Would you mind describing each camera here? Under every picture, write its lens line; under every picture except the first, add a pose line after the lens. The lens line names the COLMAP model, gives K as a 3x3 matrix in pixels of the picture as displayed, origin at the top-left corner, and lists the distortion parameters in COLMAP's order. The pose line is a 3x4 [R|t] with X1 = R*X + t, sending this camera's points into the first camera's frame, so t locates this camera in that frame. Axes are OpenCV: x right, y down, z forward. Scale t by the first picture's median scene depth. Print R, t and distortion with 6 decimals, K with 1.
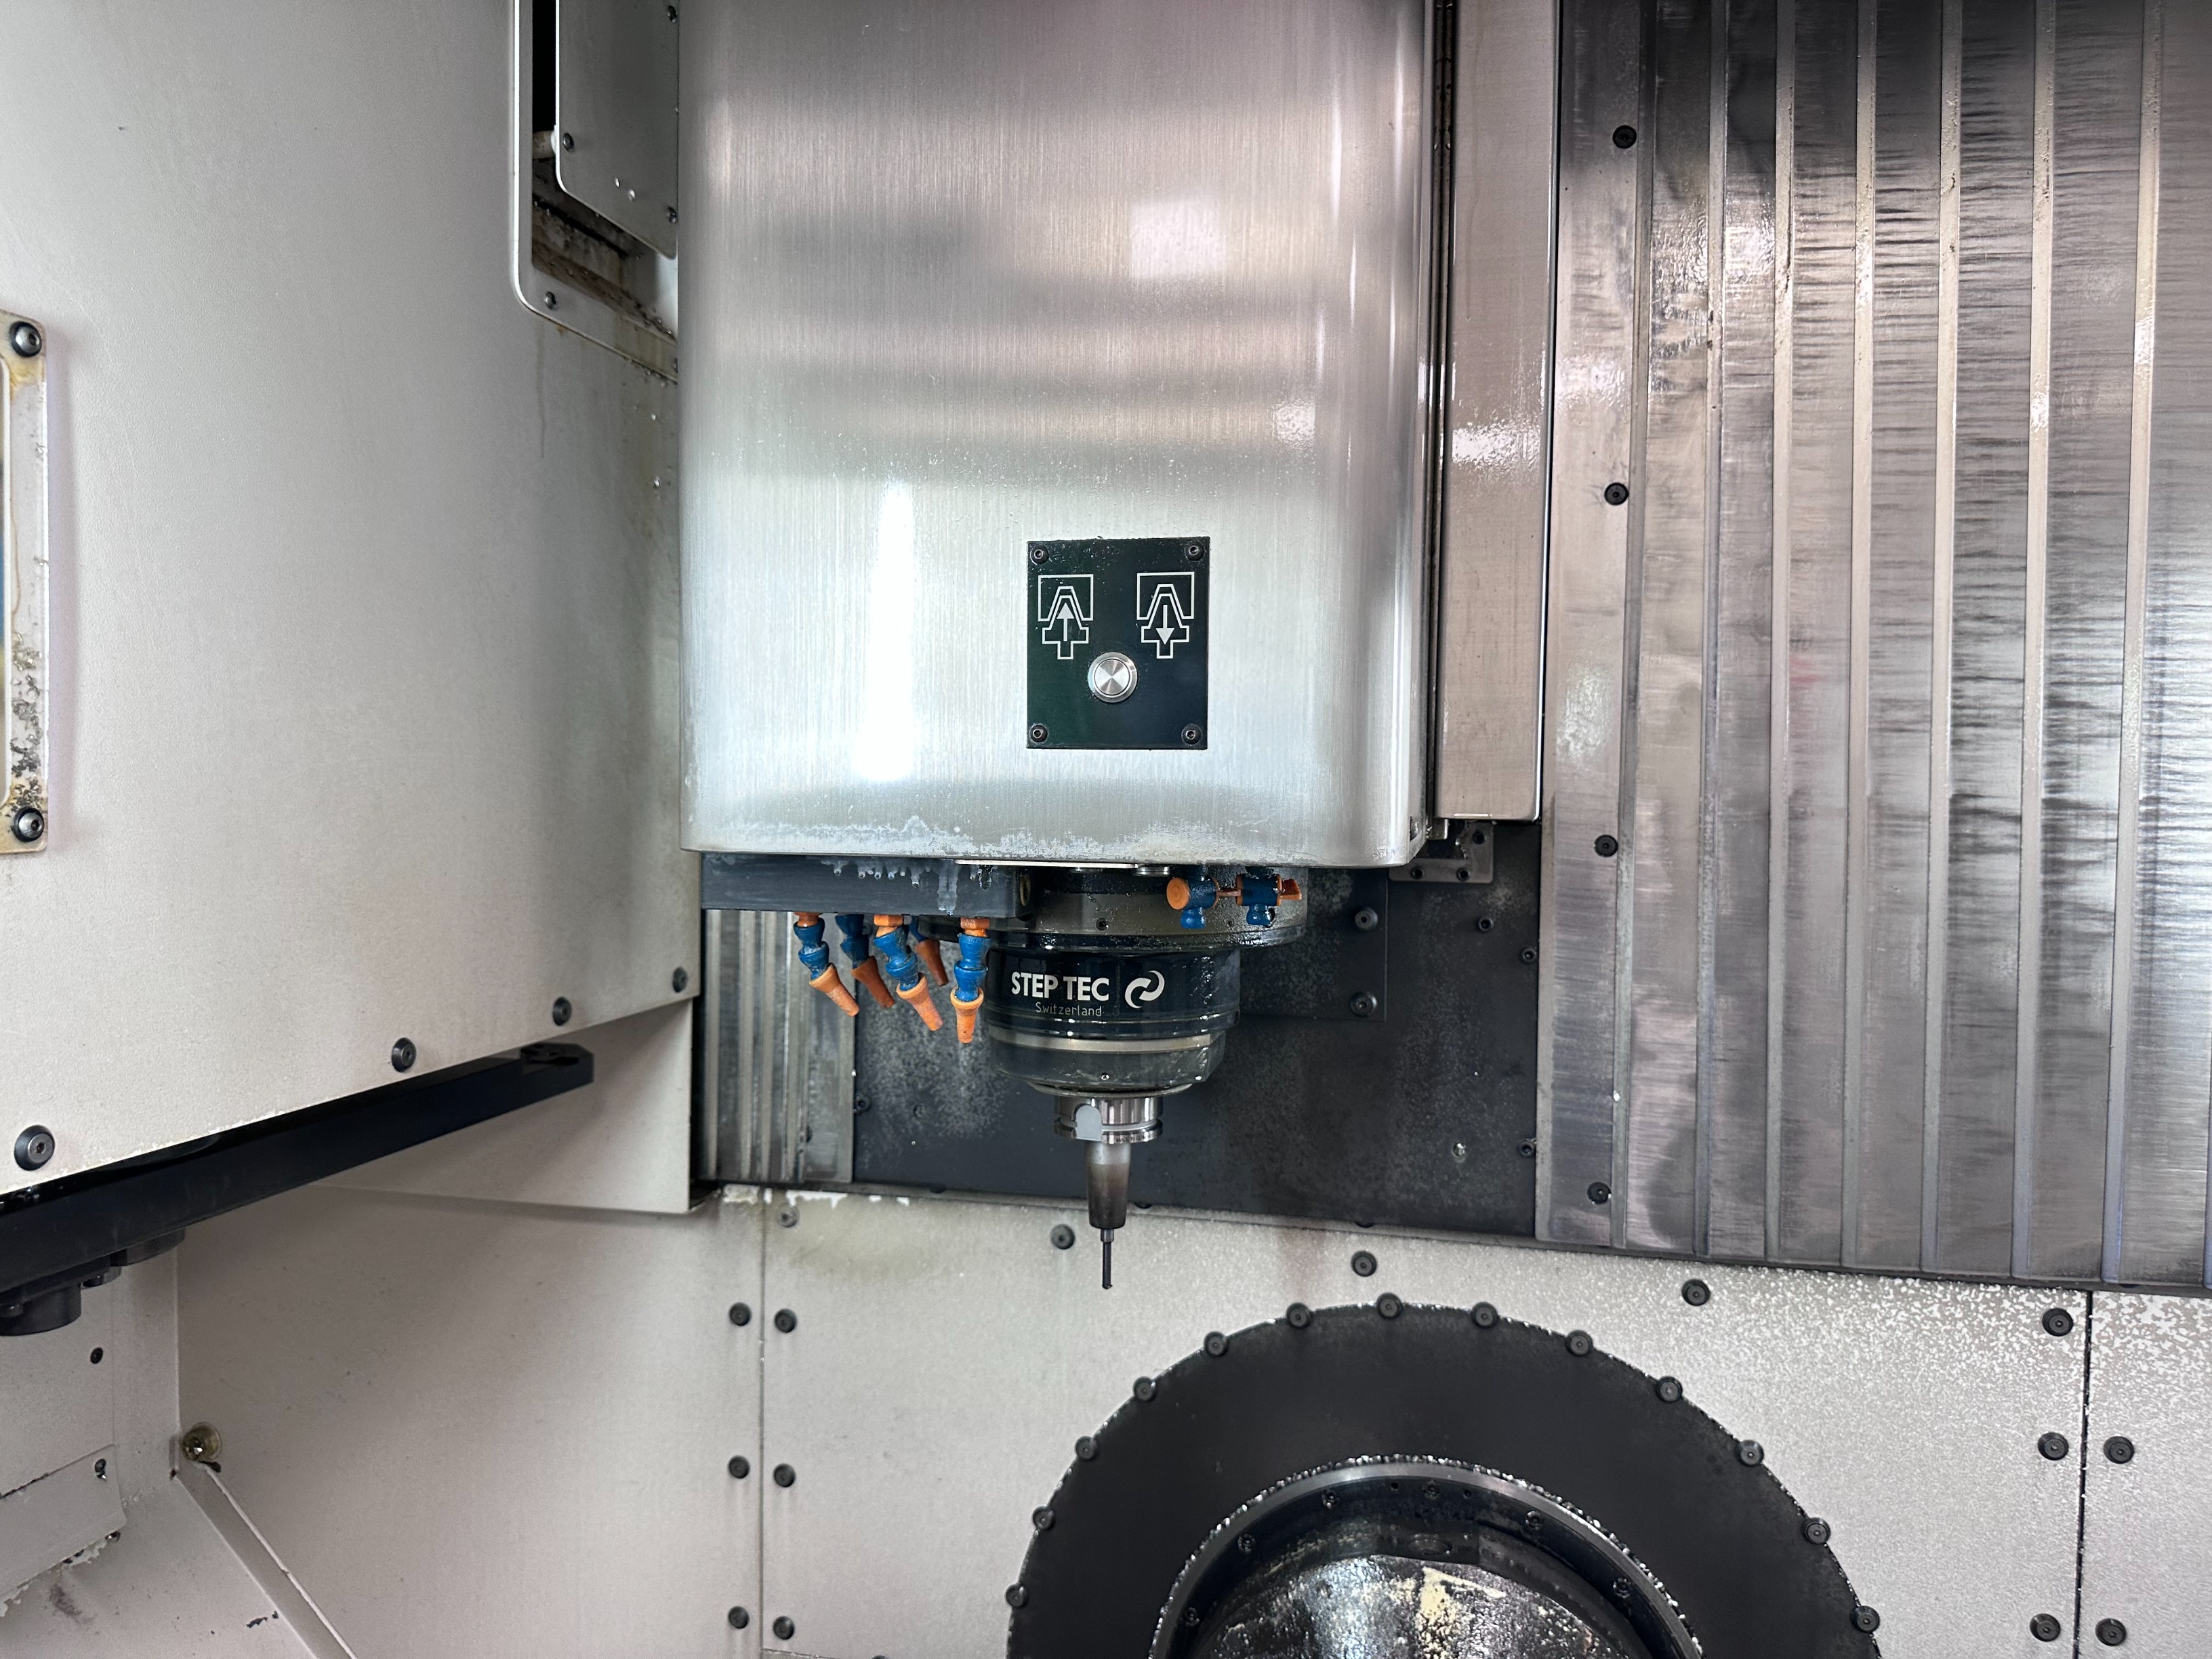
lens RADIAL K [[1600.8, 0, 1108.7], [0, 1600.8, 833.4], [0, 0, 1]] dist [0.025291, -0.031874]
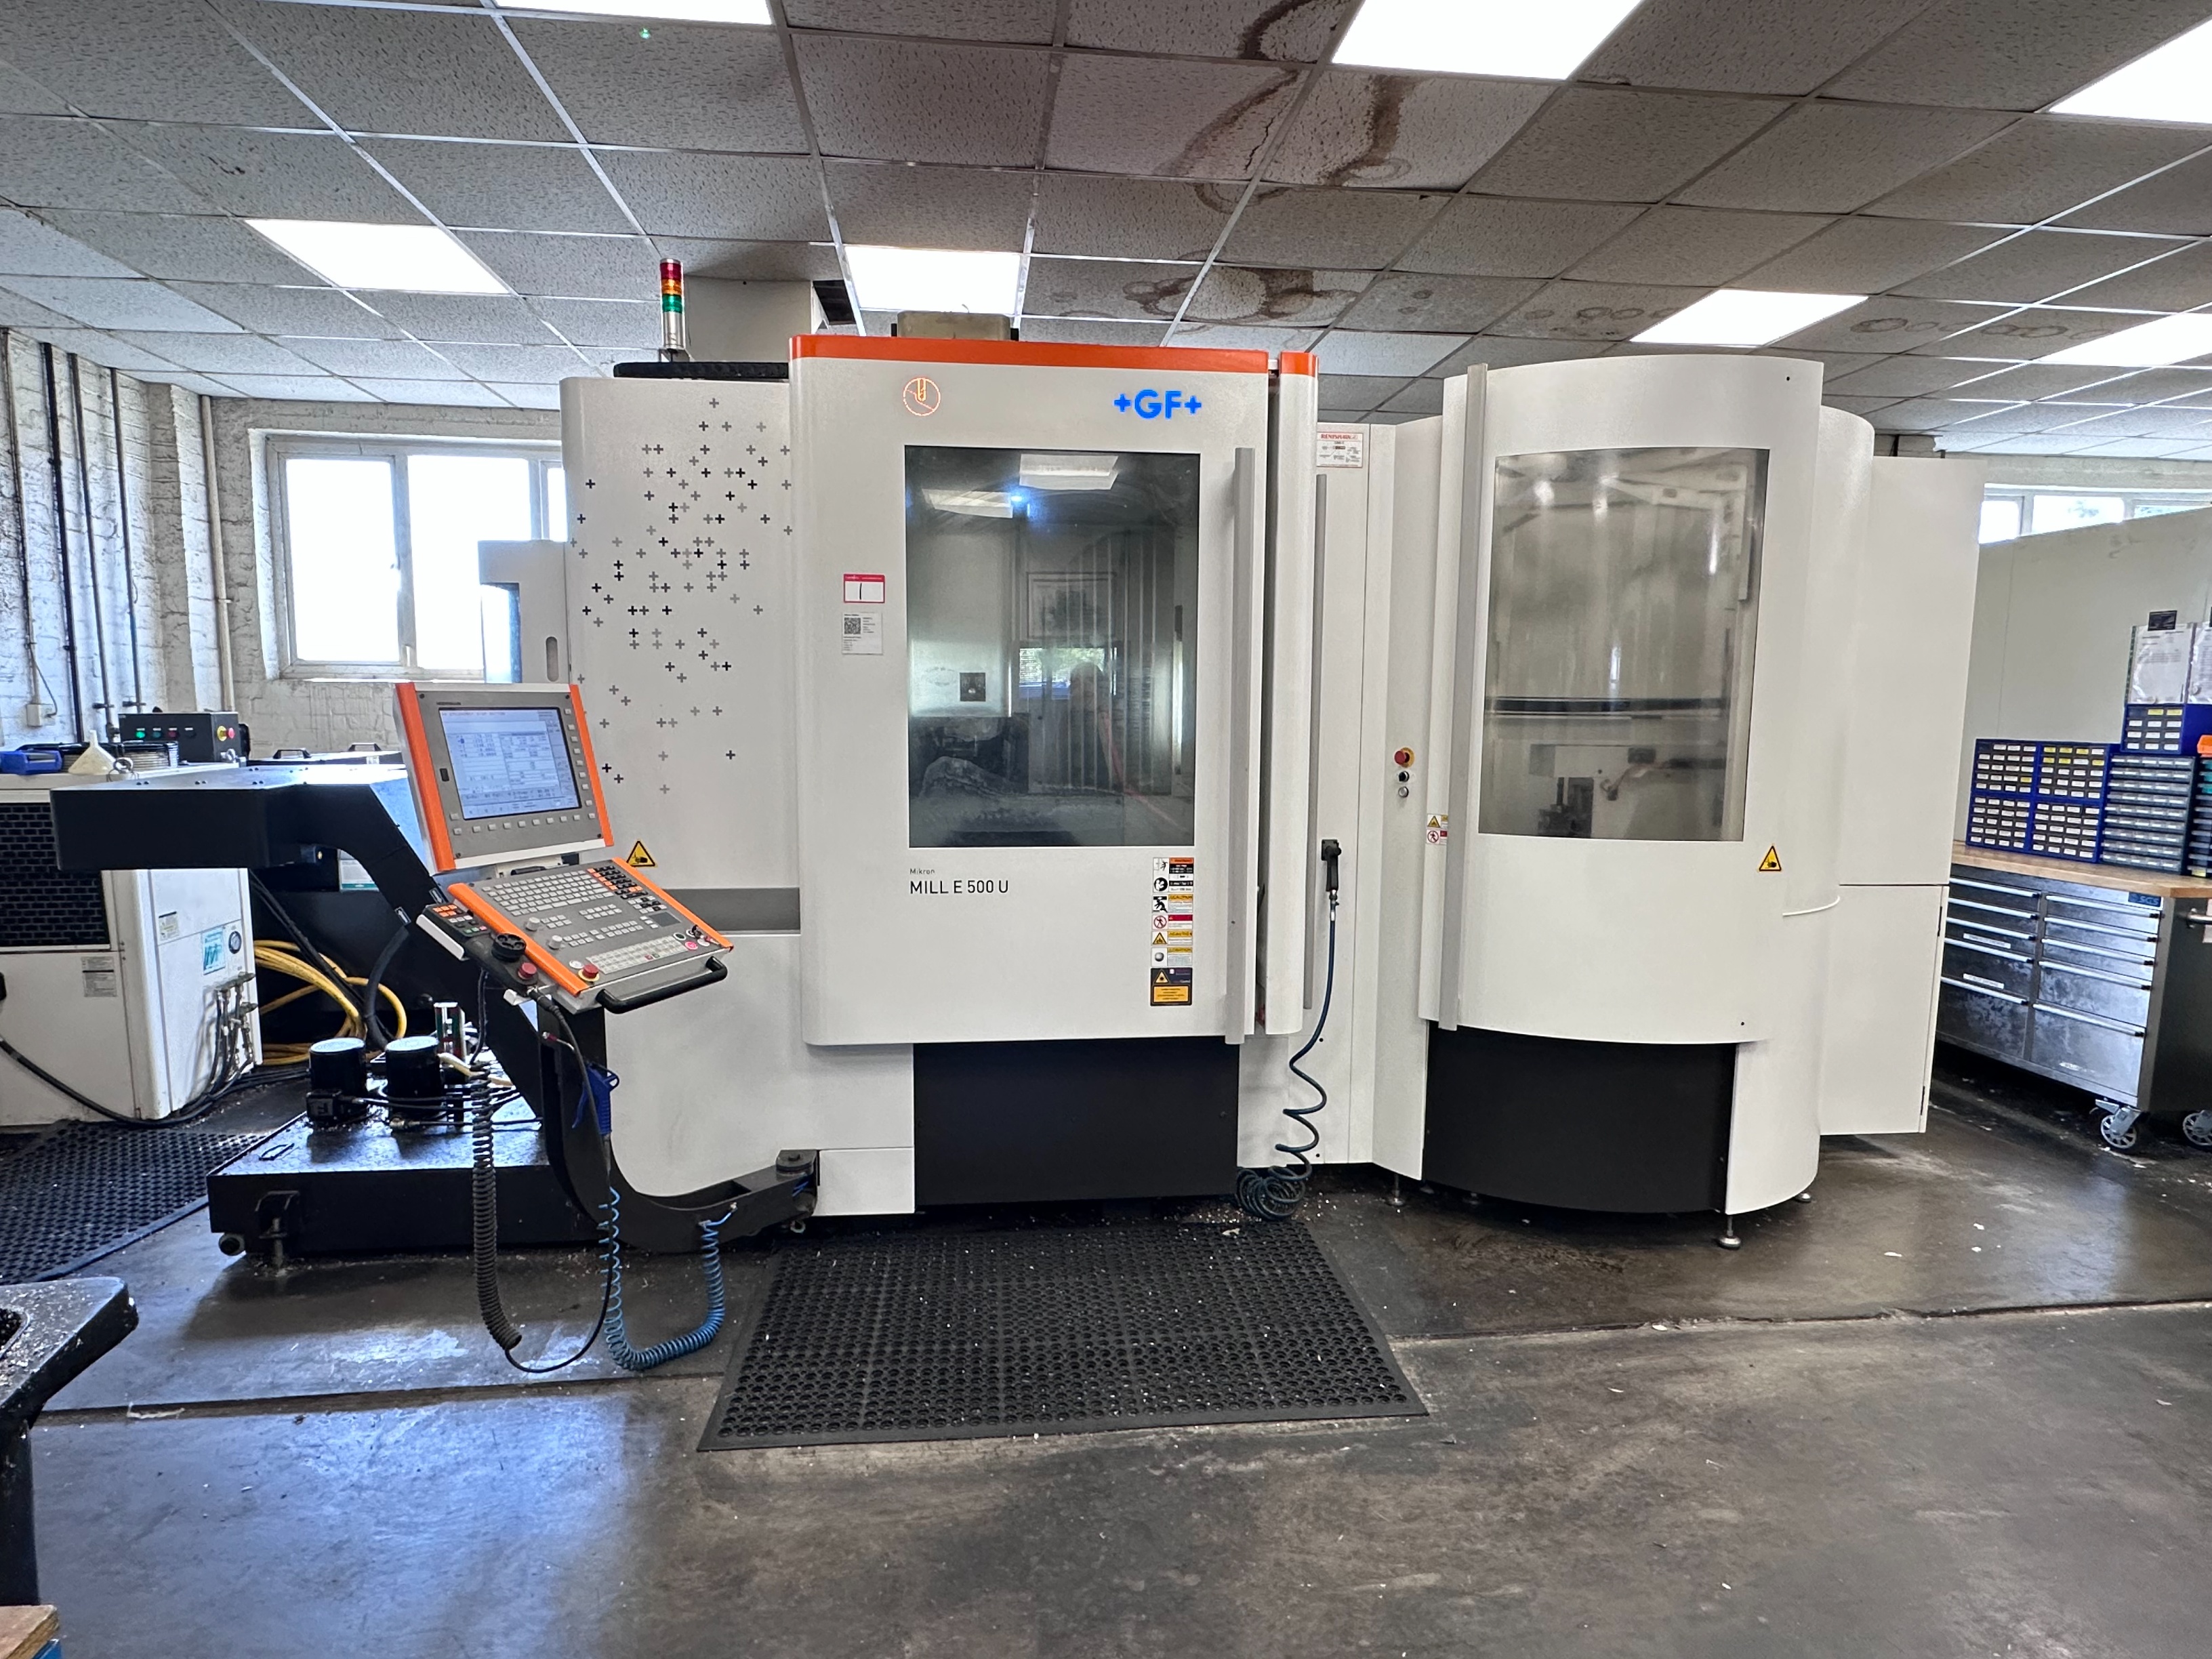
lens RADIAL K [[1191.1, 0, 1096.3], [0, 1191.1, 836.0], [0, 0, 1]] dist [-0.002589, 0.000039]
pose [[0.948505, -0.039805, 0.314250, -0.788135], [0.017965, 0.997236, 0.072092, 0.112827], [-0.316251, -0.062734, 0.946599, -2.867759]]
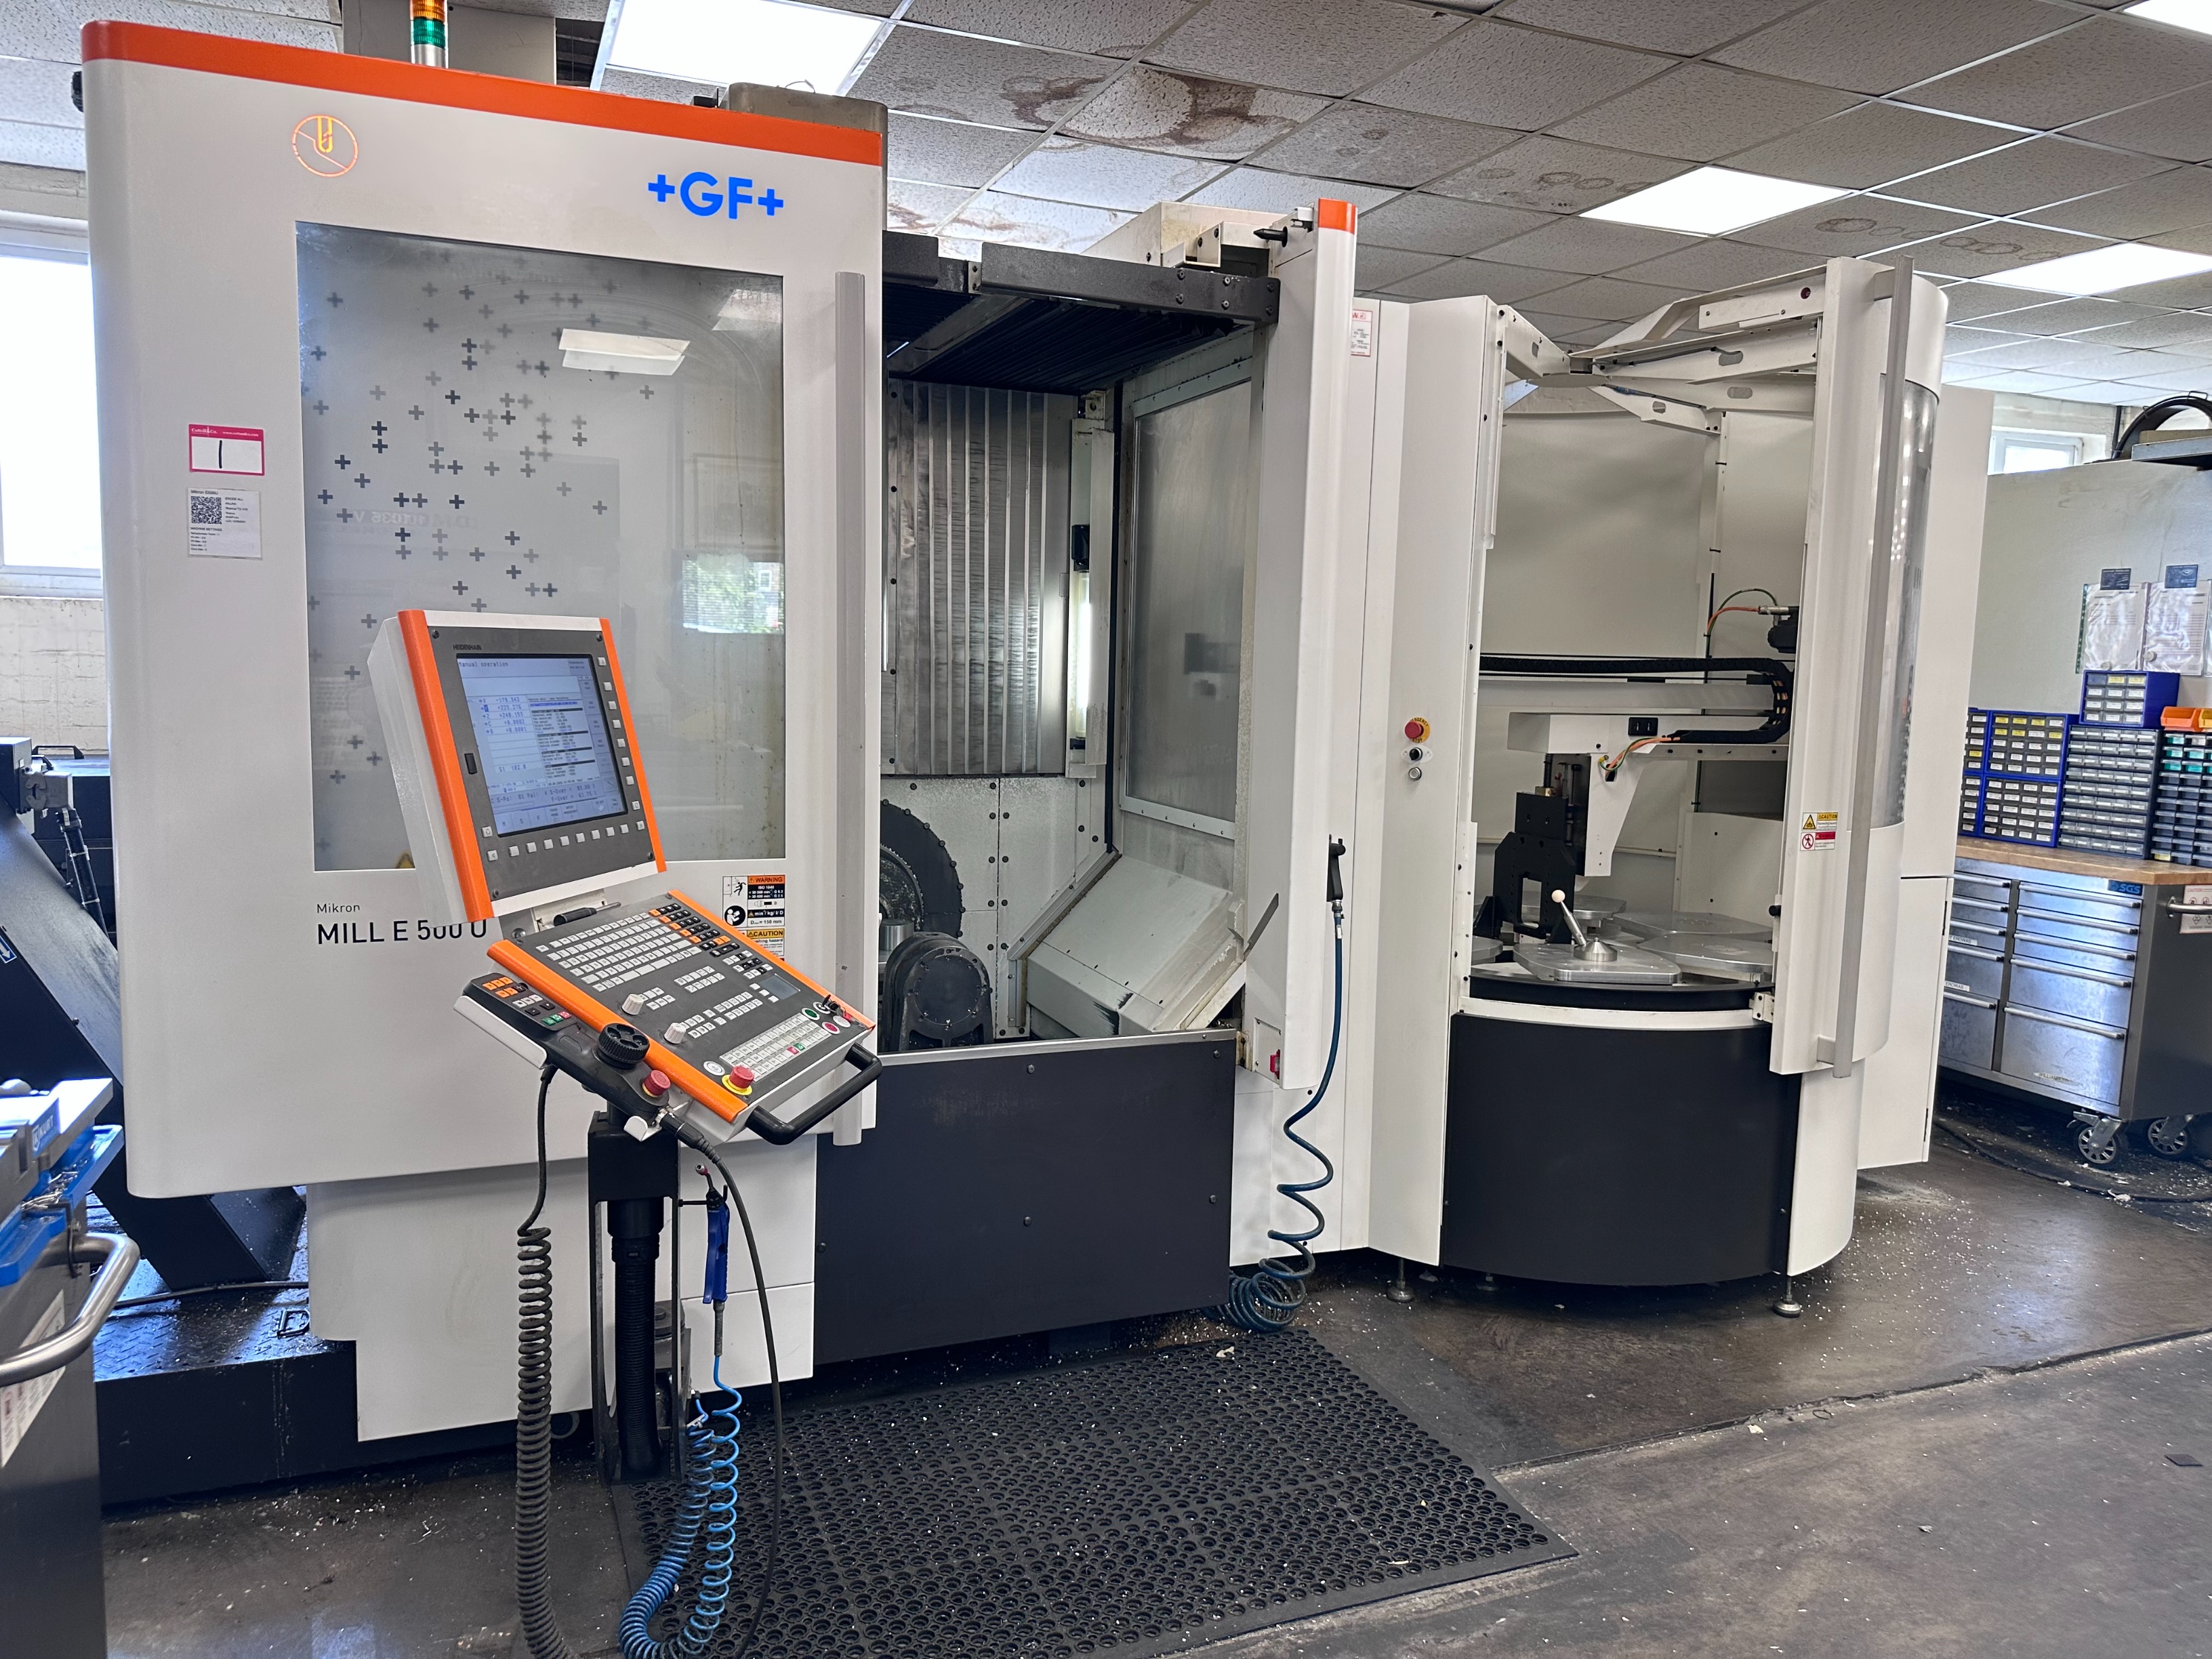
lens RADIAL K [[1600.8, 0, 1114.4], [0, 1600.8, 823.1], [0, 0, 1]] dist [0.025291, -0.031874]
pose [[0.823626, -0.050778, 0.564856, -1.448635], [0.008783, 0.997006, 0.076820, 0.079466], [-0.567065, -0.058310, 0.821606, -2.504085]]
